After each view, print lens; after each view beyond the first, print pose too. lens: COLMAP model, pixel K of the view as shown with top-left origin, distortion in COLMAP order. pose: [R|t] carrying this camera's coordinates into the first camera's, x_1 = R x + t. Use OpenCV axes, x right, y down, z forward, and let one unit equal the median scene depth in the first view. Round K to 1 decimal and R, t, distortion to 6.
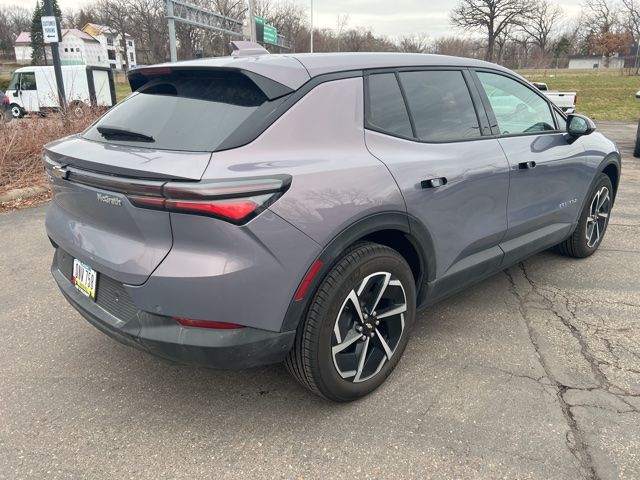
lens RADIAL K [[483.2, 0, 316.5], [0, 483.2, 241.3], [0, 0, 1]] dist [0.061088, -0.065287]
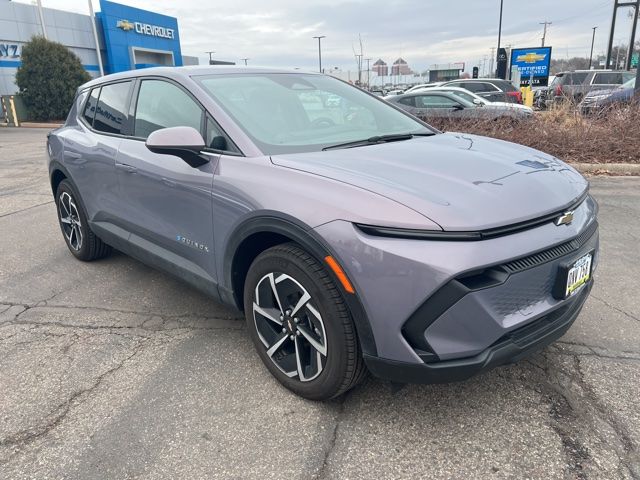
lens RADIAL K [[483.2, 0, 313.8], [0, 483.2, 240.5], [0, 0, 1]] dist [0.061088, -0.065287]
pose [[-0.003355, 0.291350, -0.956611, 1.854050], [-0.265496, 0.922025, 0.281748, -0.518358], [0.964106, 0.254922, 0.074259, 1.681358]]
